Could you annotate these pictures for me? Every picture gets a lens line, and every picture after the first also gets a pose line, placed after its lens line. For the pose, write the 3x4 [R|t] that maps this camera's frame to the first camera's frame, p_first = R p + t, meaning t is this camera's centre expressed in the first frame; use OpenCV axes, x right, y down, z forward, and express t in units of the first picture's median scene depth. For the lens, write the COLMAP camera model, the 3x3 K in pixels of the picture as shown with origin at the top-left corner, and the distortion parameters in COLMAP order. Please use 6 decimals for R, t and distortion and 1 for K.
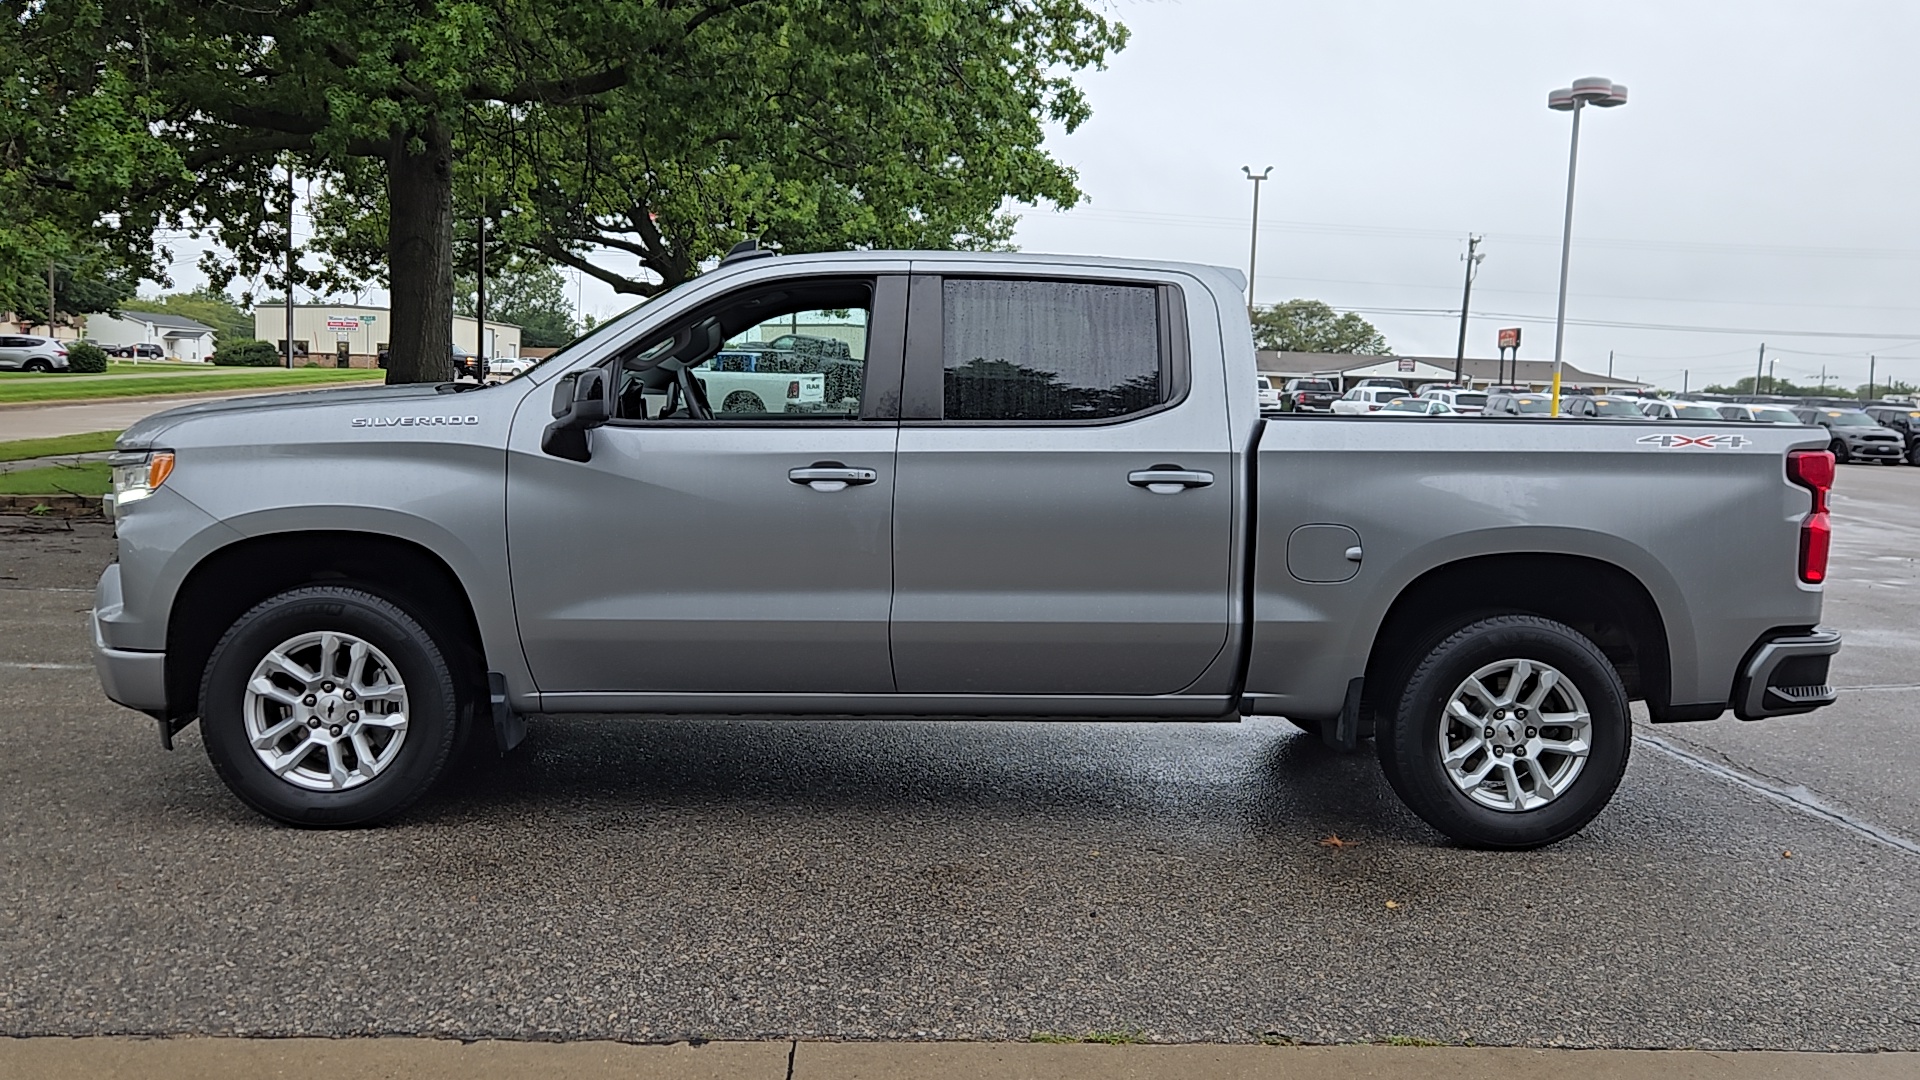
lens RADIAL K [[1586.8, 0, 960.0], [0, 1586.8, 540.0], [0, 0, 1]] dist [0.017068, -0.000960]
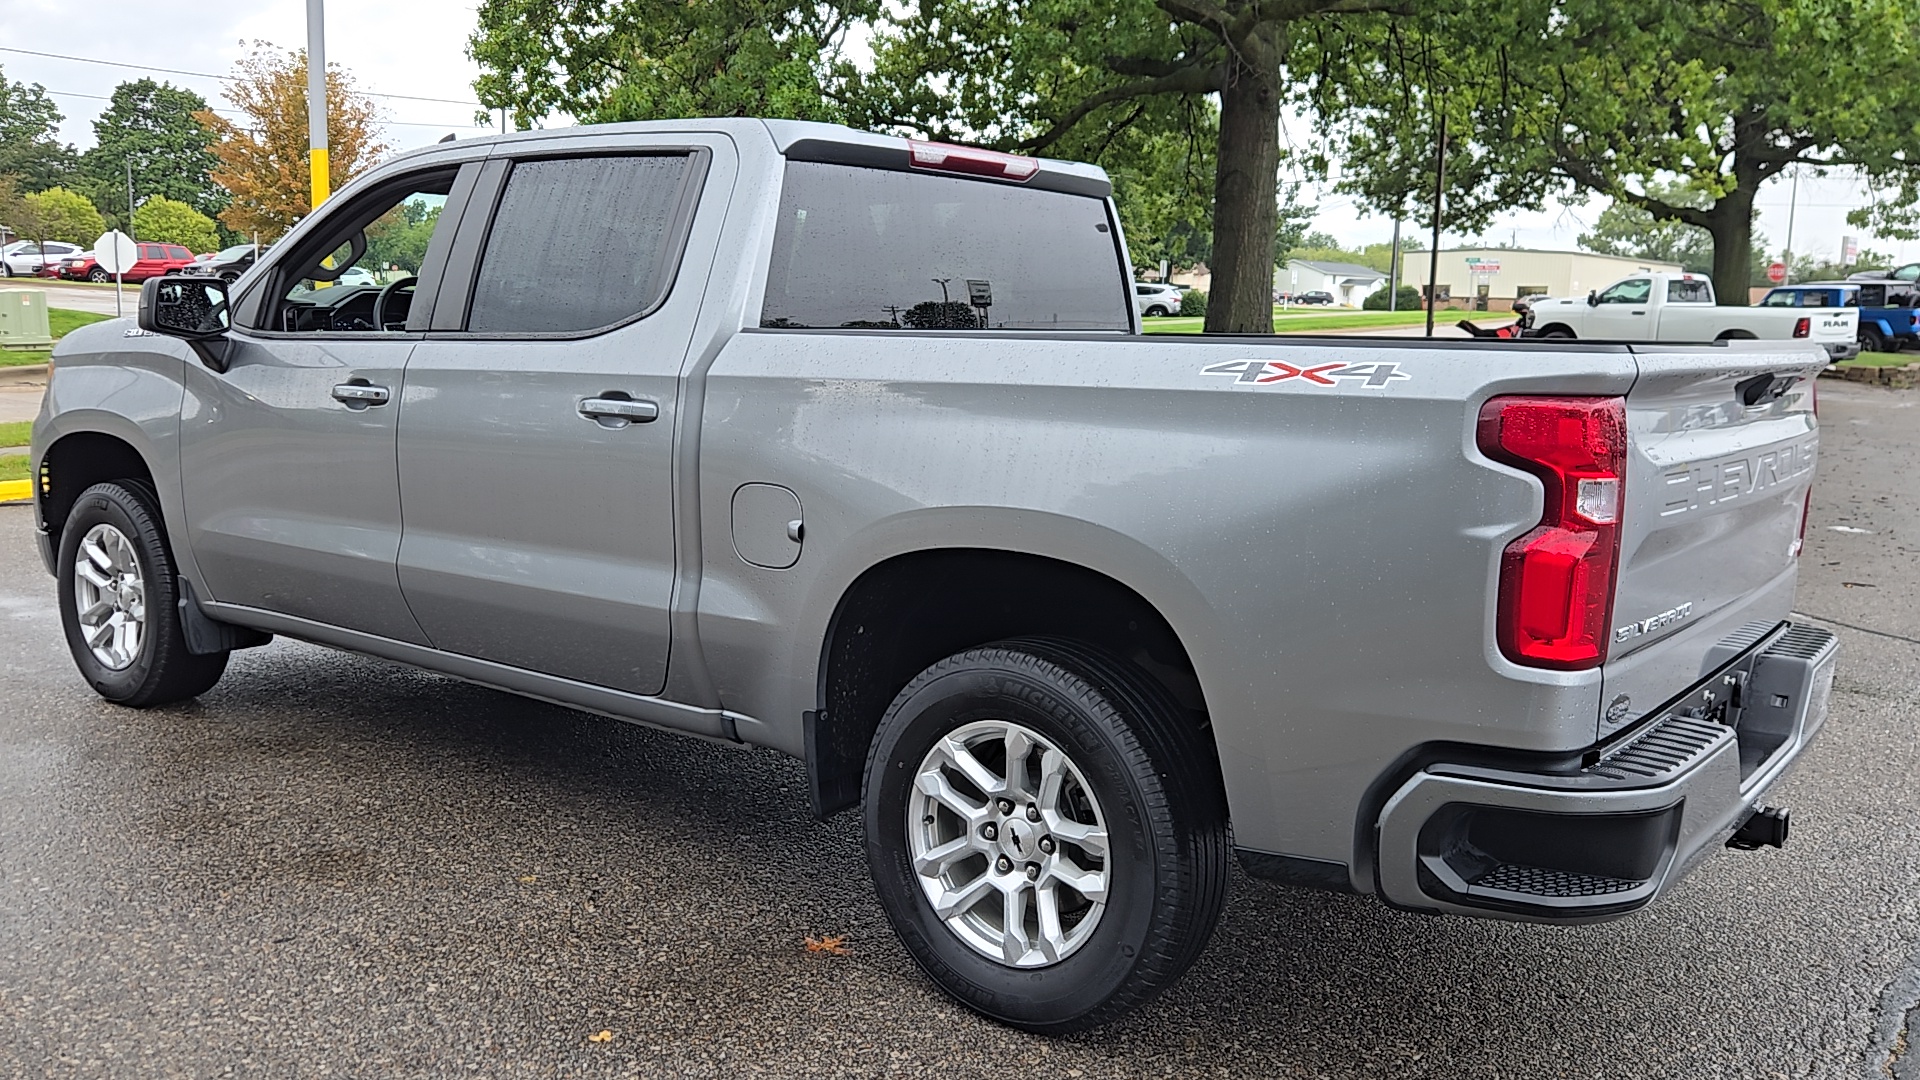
lens RADIAL K [[1601.3, 0, 960.0], [0, 1601.3, 540.0], [0, 0, 1]] dist [0.011574, 0.005637]
pose [[0.755463, 0.082983, -0.649915, 0.743274], [-0.061374, 0.996548, 0.055902, -0.029439], [0.652311, -0.002344, 0.757948, 0.522816]]
